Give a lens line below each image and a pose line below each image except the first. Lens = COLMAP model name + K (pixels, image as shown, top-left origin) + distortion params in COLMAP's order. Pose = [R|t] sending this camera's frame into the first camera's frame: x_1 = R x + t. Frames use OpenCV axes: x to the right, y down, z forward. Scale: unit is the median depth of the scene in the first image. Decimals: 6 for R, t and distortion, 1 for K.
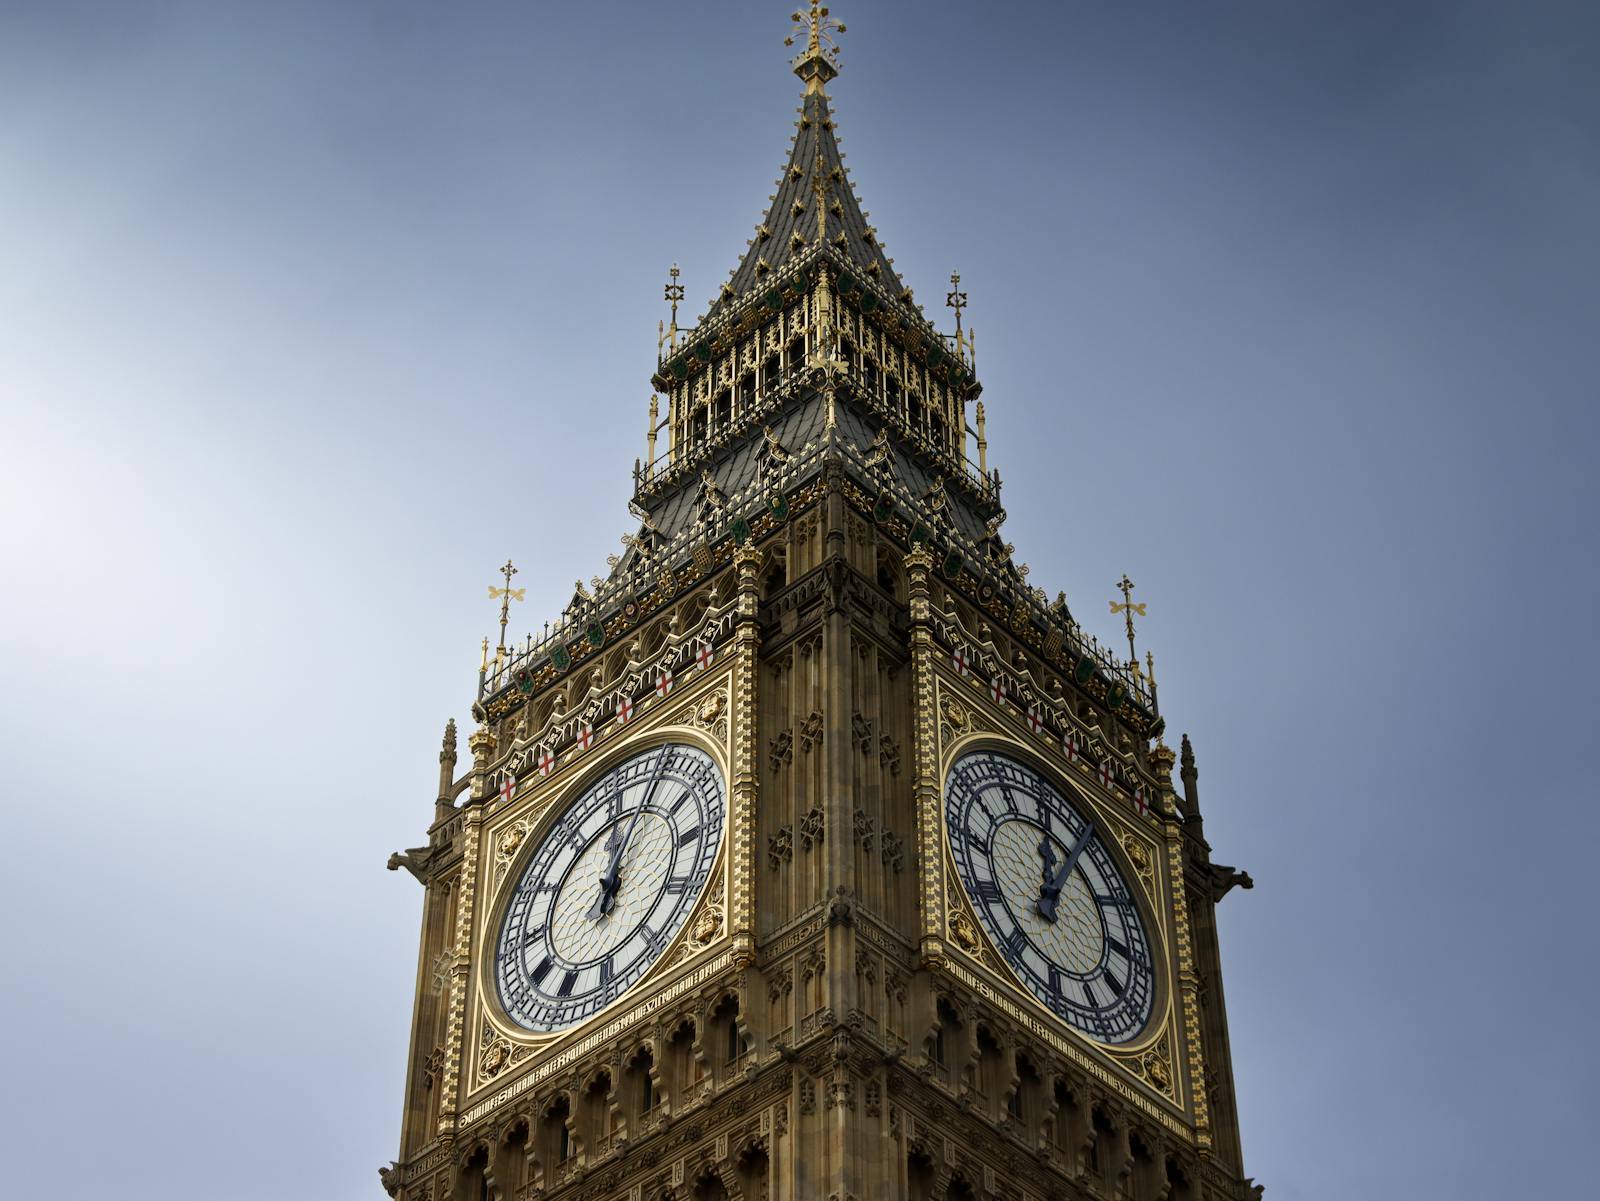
lens RADIAL K [[3654.4, 0, 800.0], [0, 3654.4, 600.5], [0, 0, 1]] dist [0.151807, -0.121632]
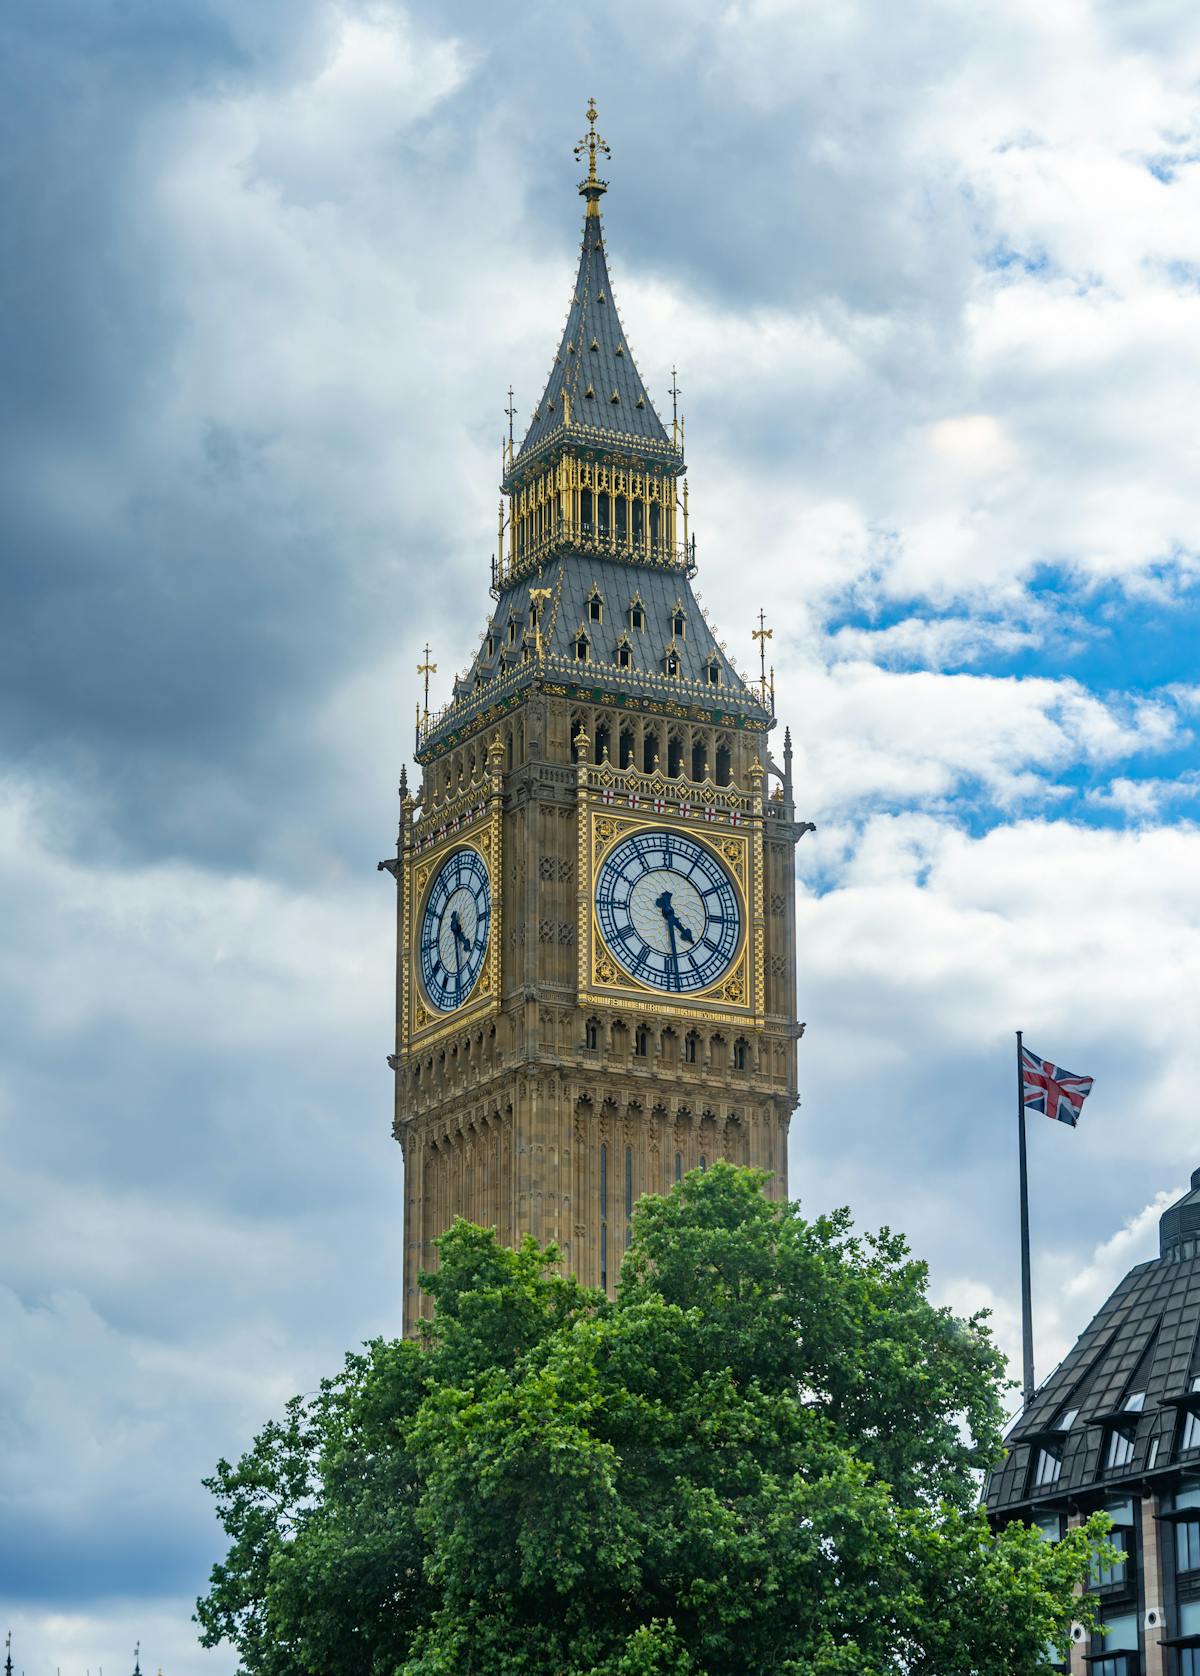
lens RADIAL K [[4796.3, 0, 600.0], [0, 4796.3, 838.0], [0, 0, 1]] dist [-0.002672, -0.133948]
pose [[0.946594, -0.098009, -0.307171, 0.814355], [0.232600, 0.867322, 0.440056, -1.077576], [0.223287, -0.488003, 0.843799, -1.146775]]
